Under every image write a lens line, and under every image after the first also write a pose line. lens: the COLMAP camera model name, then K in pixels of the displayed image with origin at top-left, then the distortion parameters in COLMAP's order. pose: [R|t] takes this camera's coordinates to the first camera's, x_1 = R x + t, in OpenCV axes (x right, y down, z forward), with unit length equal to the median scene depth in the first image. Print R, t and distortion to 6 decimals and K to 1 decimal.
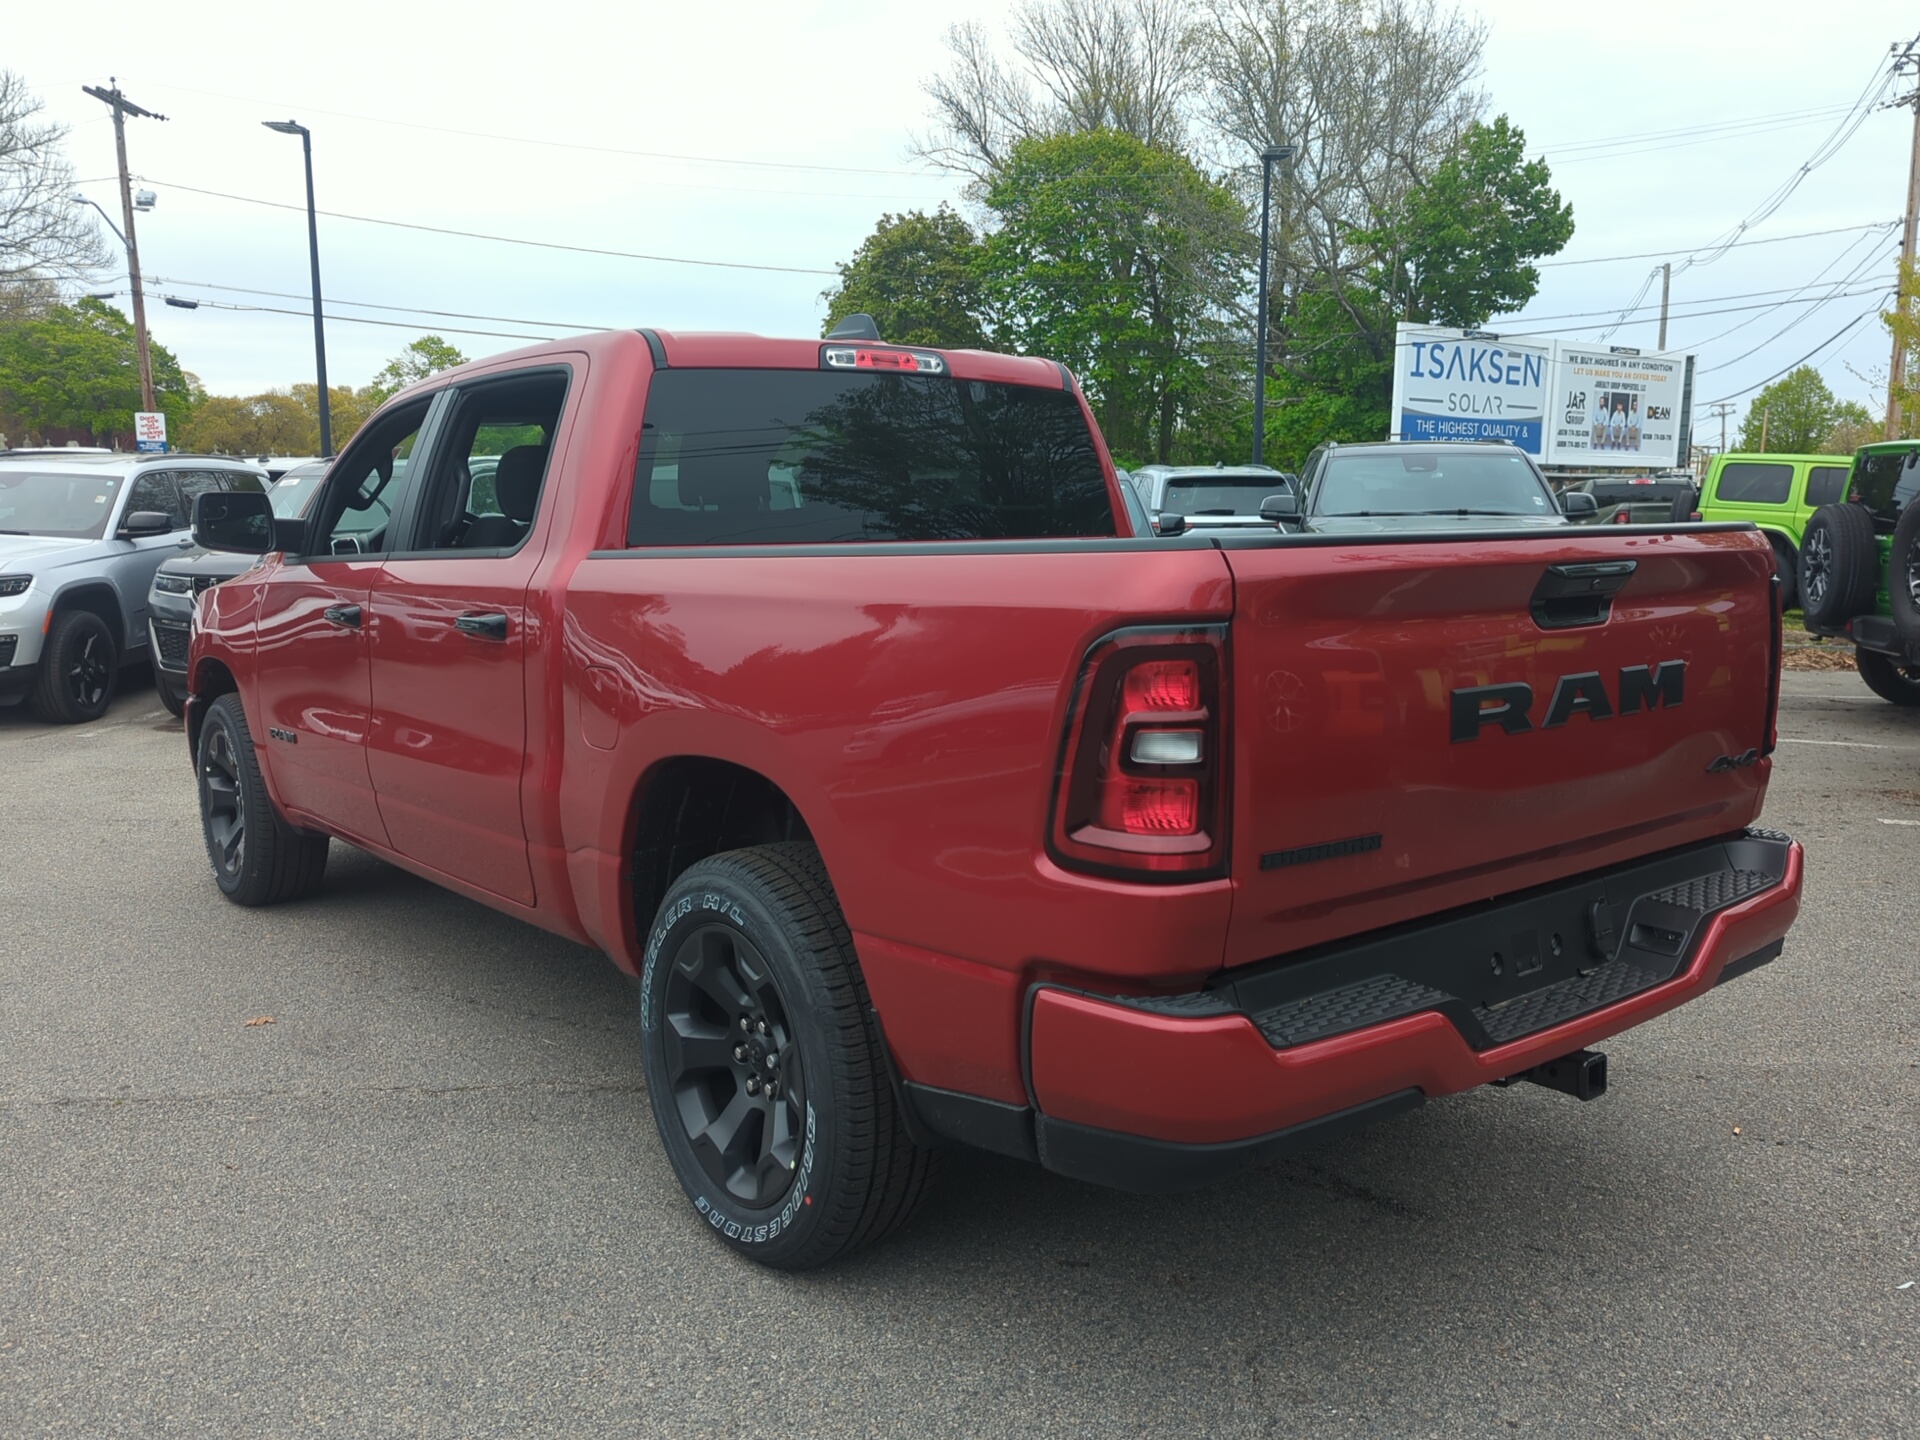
lens RADIAL K [[1564.8, 0, 978.1], [0, 1564.8, 712.1], [0, 0, 1]] dist [0.067595, -0.066030]
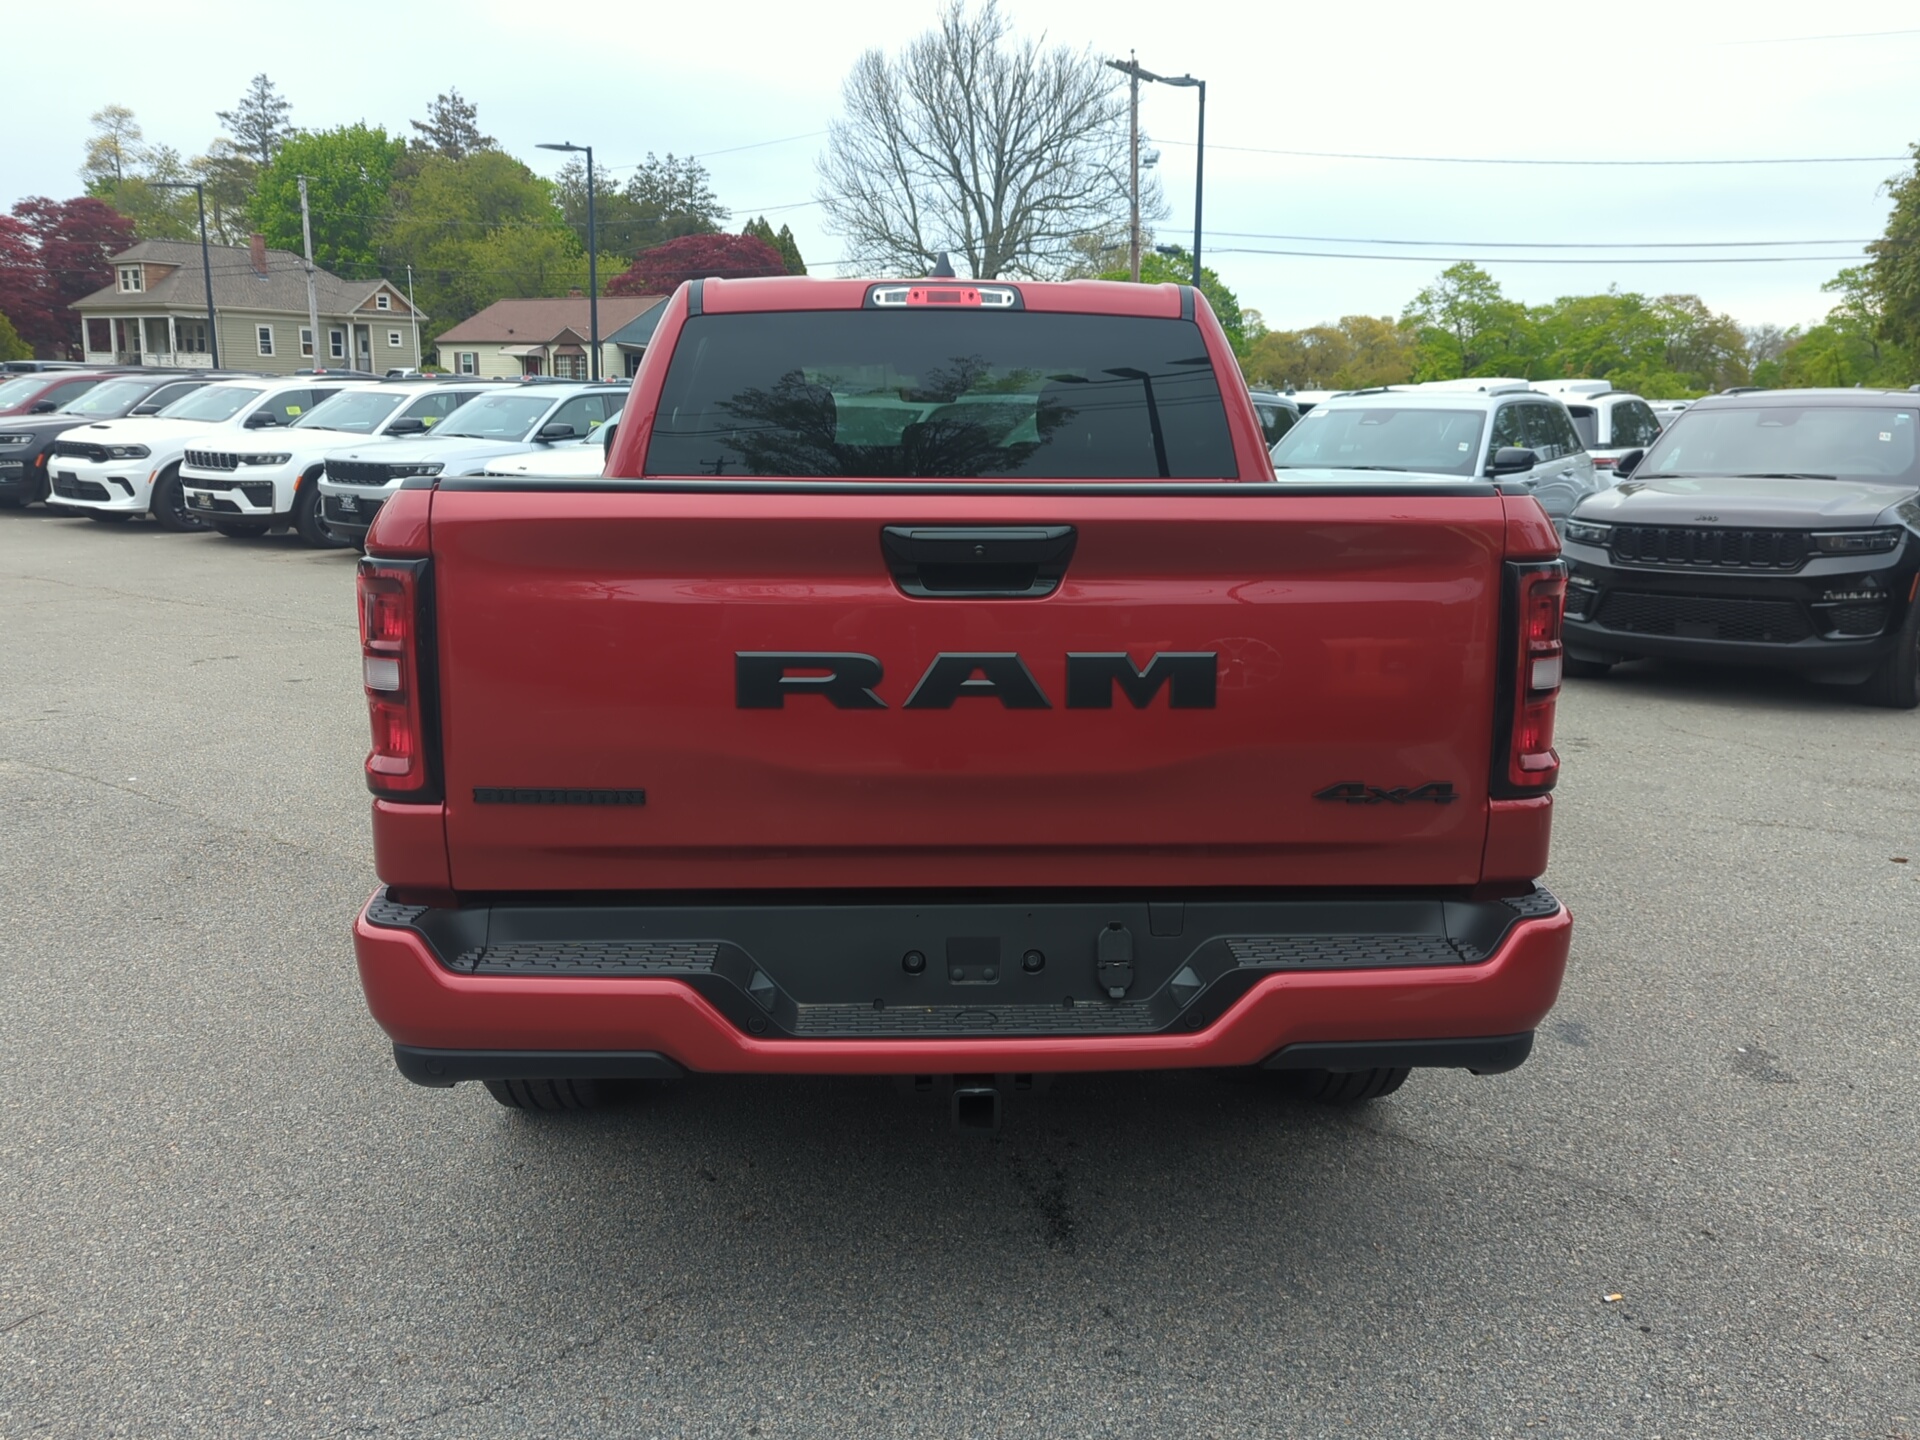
lens RADIAL K [[1556.8, 0, 973.7], [0, 1556.8, 720.6], [0, 0, 1]] dist [0.051087, -0.006518]
pose [[0.800775, 0.118803, -0.587065, 0.063481], [-0.088254, 0.992837, 0.080537, -0.003983], [0.592427, -0.012681, 0.805524, 0.021967]]
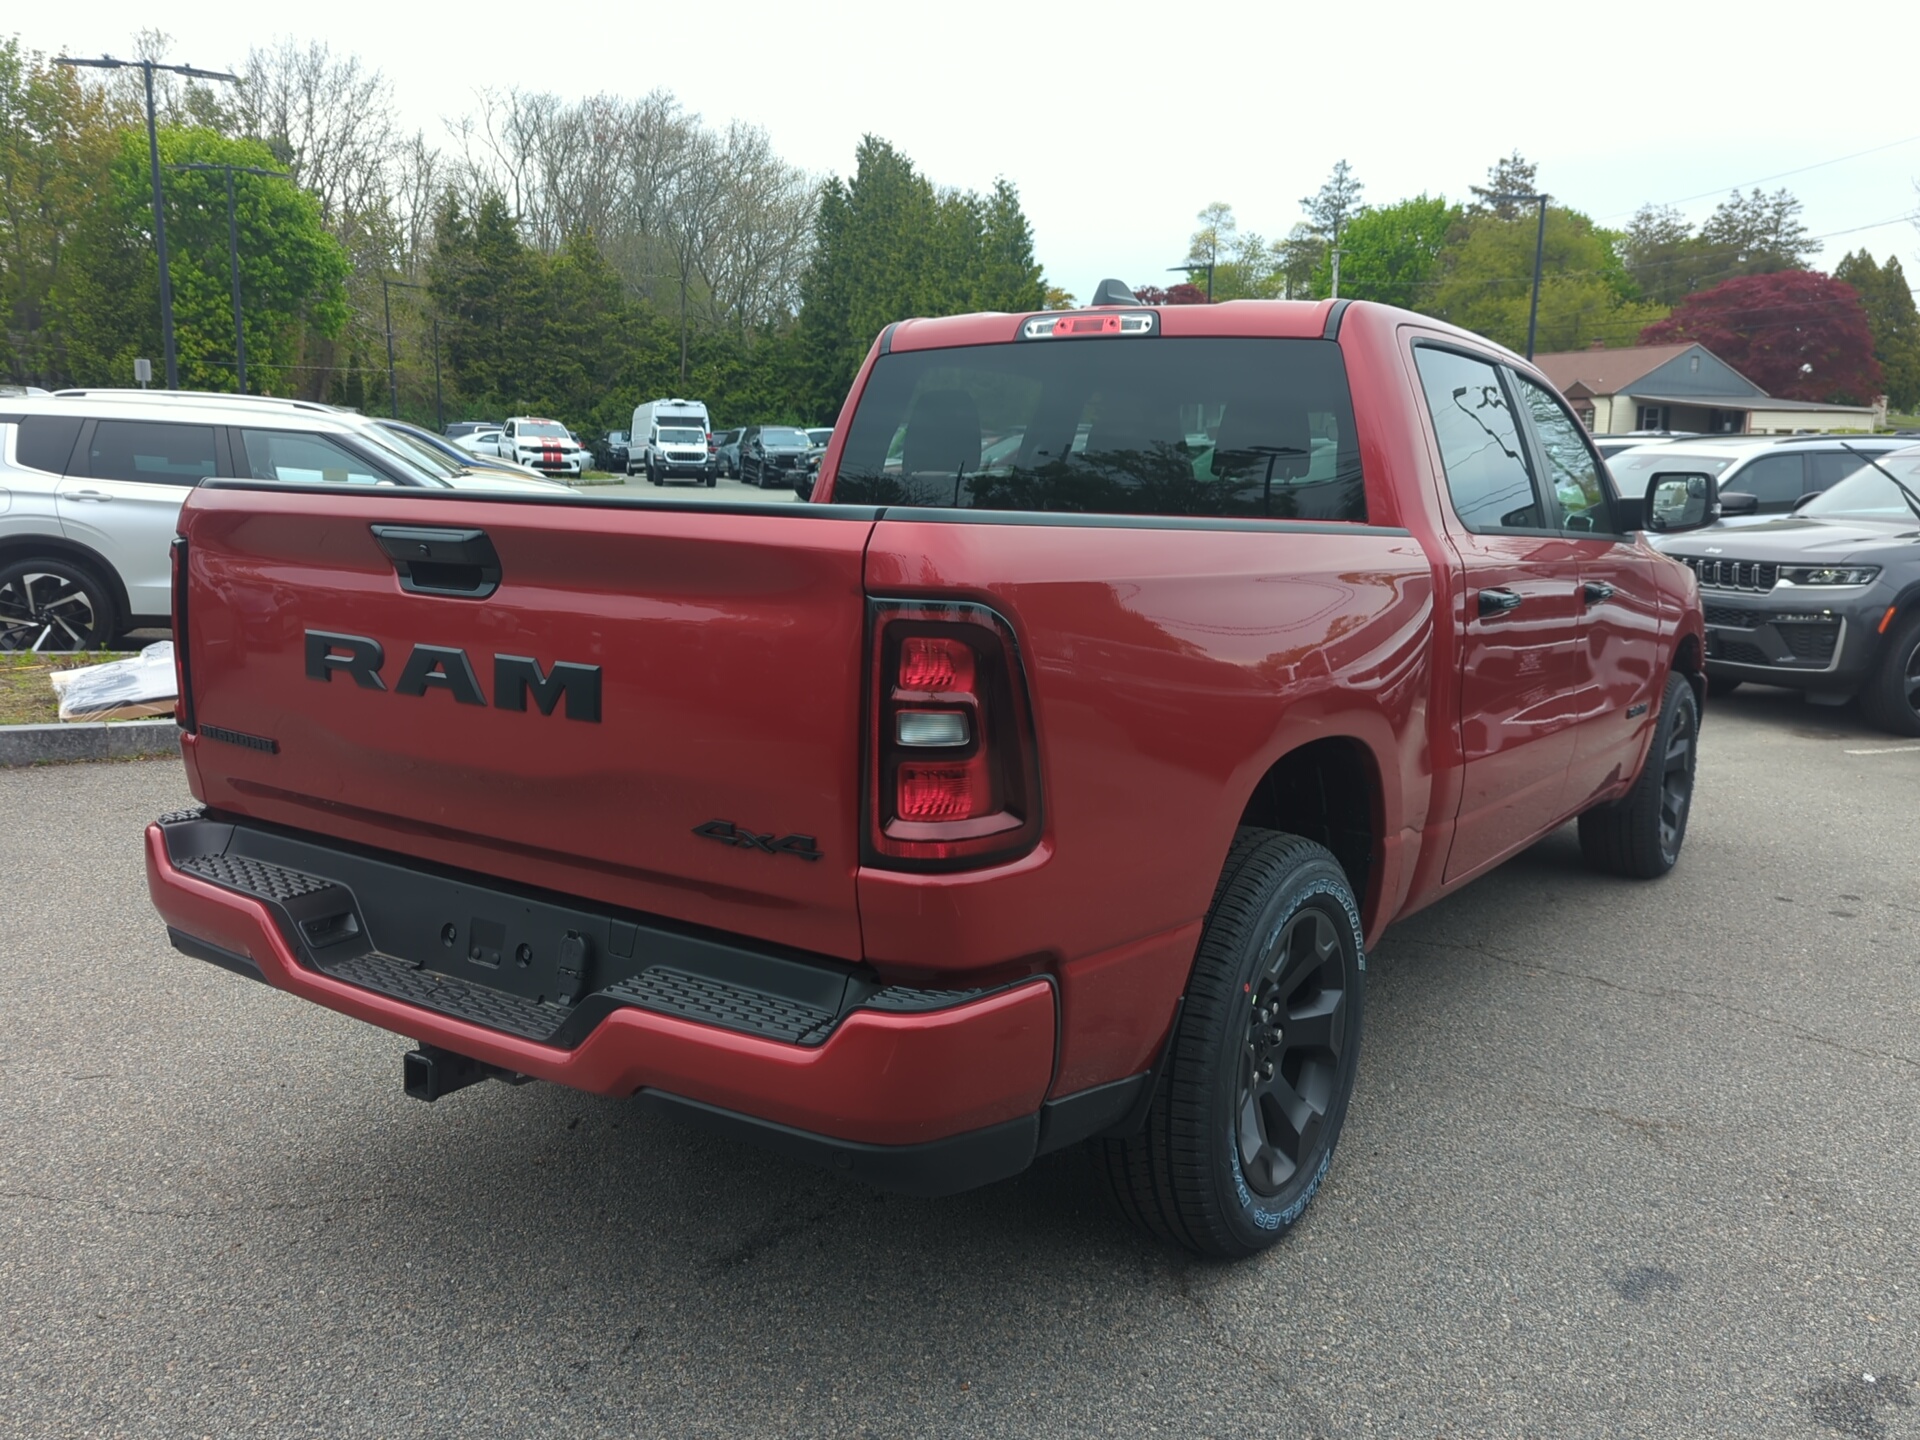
lens RADIAL K [[1564.8, 0, 978.1], [0, 1564.8, 712.1], [0, 0, 1]] dist [0.067595, -0.066030]
pose [[0.282029, 0.154582, -0.946871, 0.095954], [-0.147604, 0.982175, 0.116381, -0.009902], [0.947983, 0.106939, 0.299819, 0.071879]]
